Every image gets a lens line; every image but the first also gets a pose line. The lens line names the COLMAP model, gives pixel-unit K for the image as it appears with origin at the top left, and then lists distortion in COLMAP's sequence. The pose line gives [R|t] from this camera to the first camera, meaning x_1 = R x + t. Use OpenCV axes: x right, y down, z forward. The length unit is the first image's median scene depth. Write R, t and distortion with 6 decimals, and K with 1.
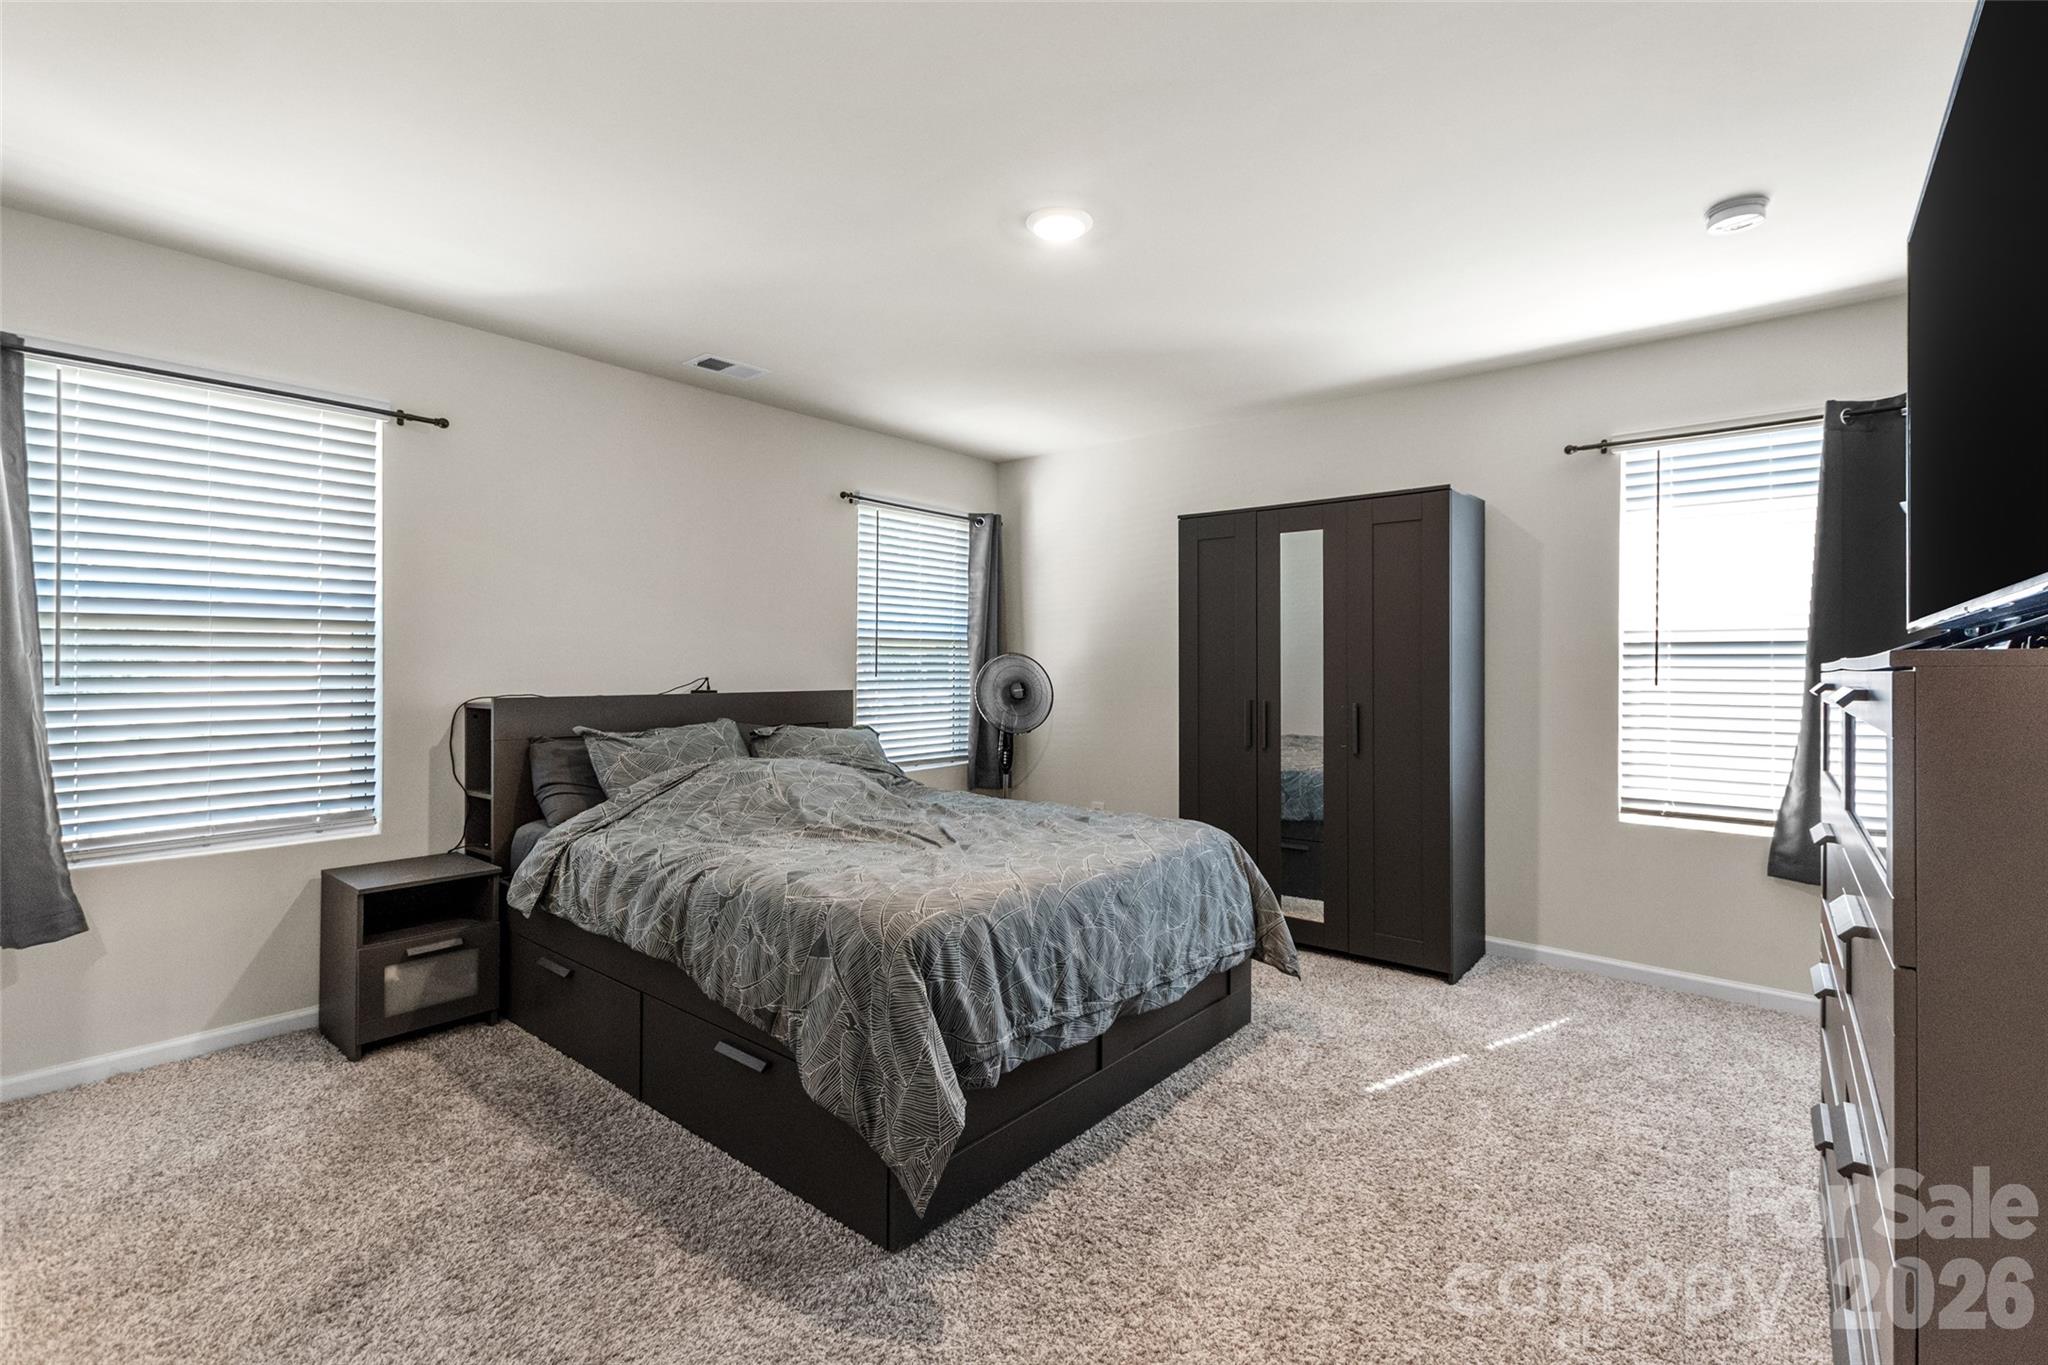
lens RADIAL K [[906.0, 0, 1028.3], [0, 906.0, 661.6], [0, 0, 1]] dist [0.001887, 0.000154]
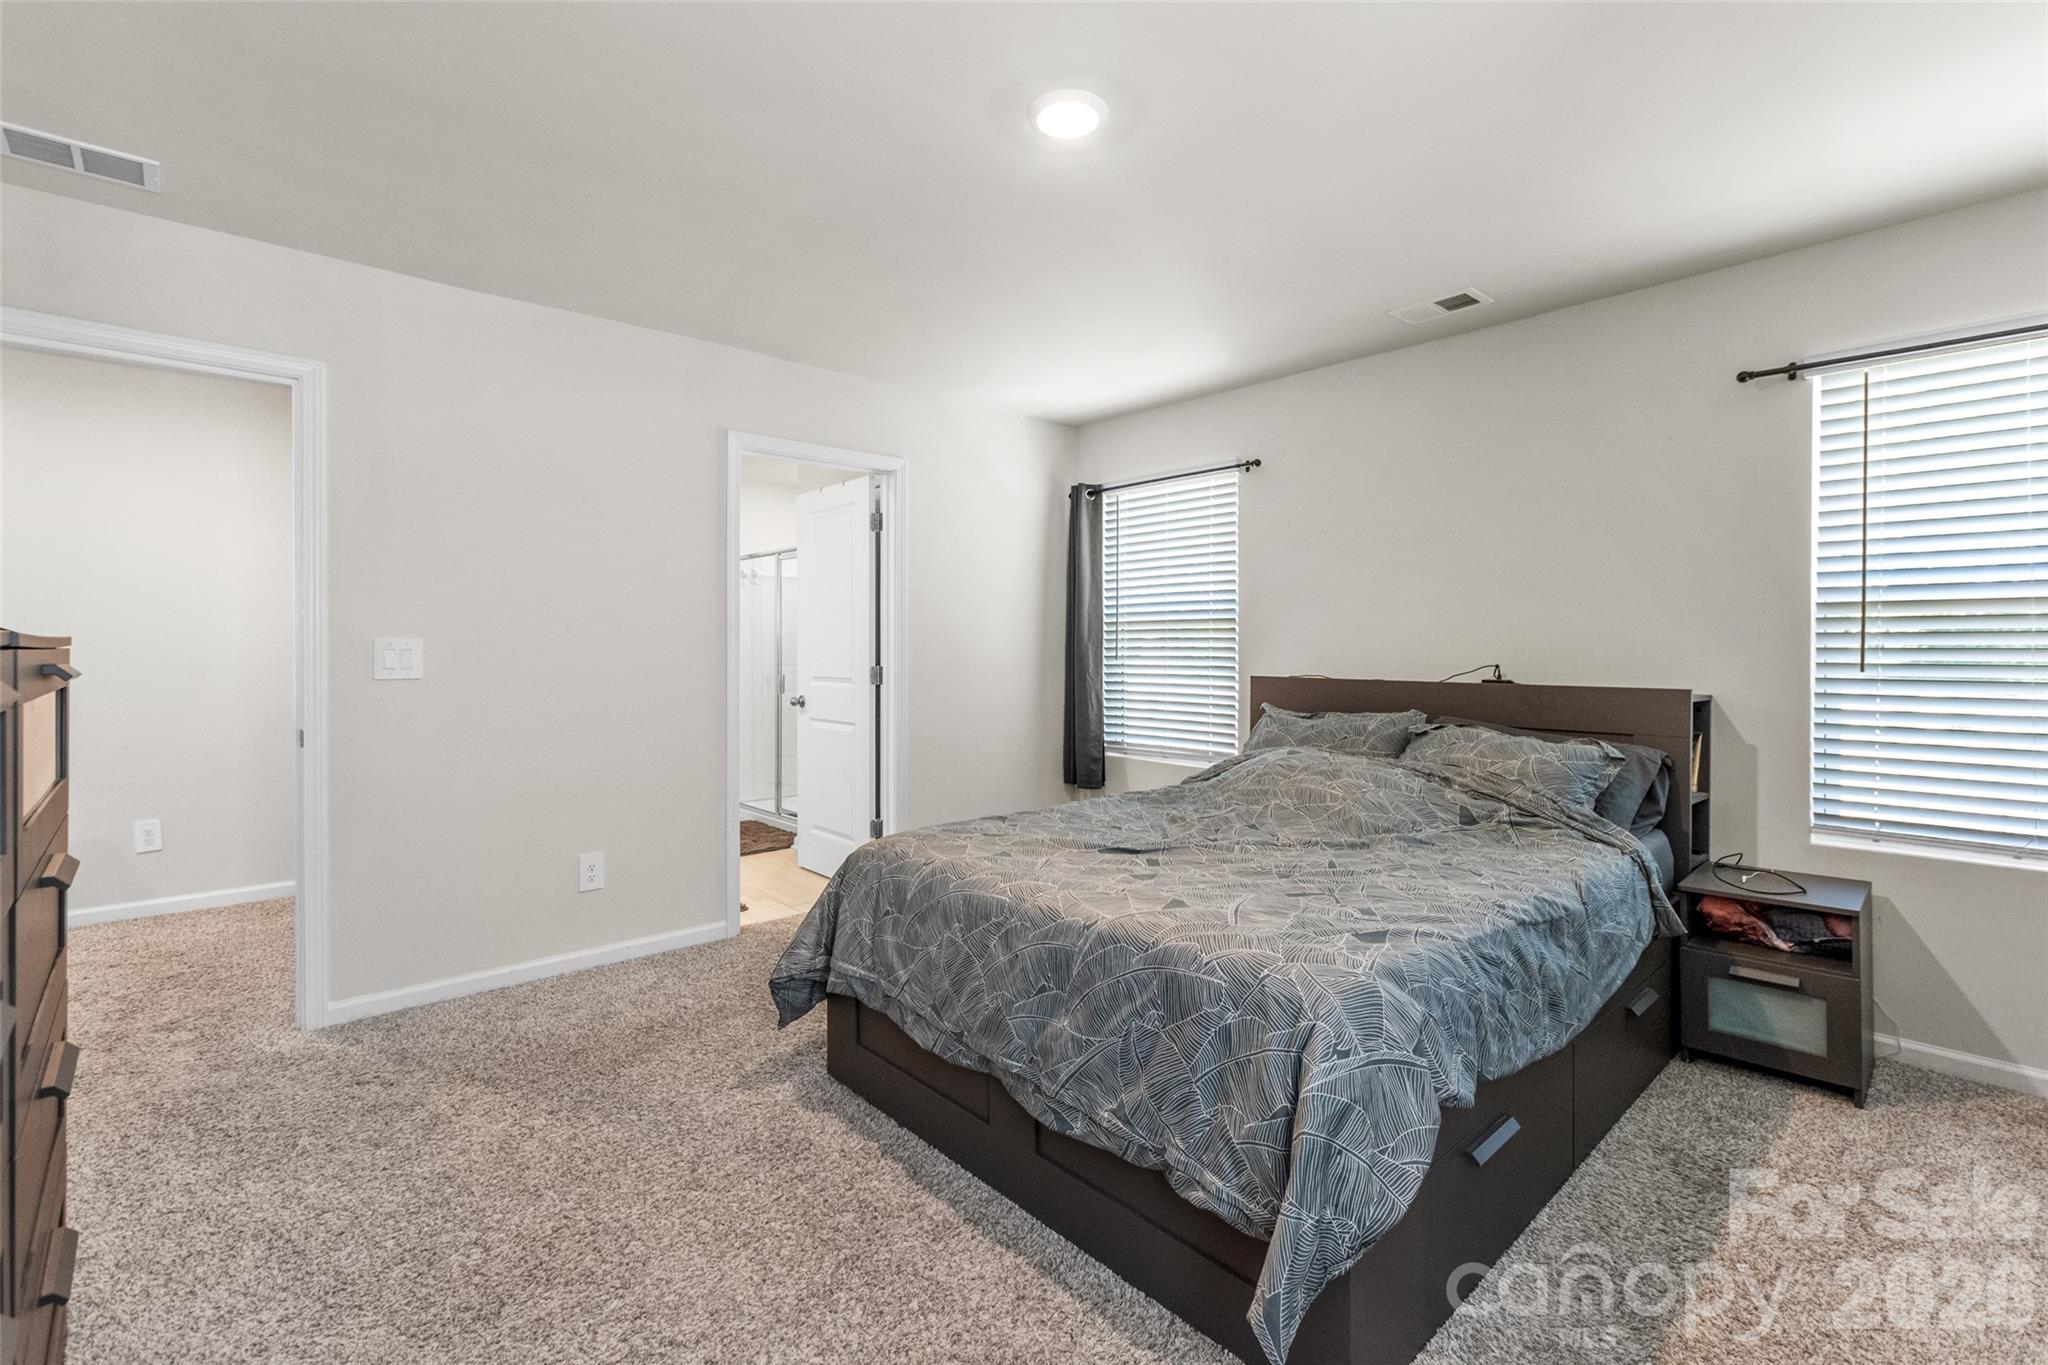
lens RADIAL K [[928.1, 0, 1038.8], [0, 928.1, 642.3], [0, 0, 1]] dist [0.011440, 0.000212]
pose [[-0.134343, -0.006888, -0.990911, 0.585079], [0.000376, 0.999975, -0.007002, 0.002280], [0.990935, -0.001313, -0.134337, 0.722330]]
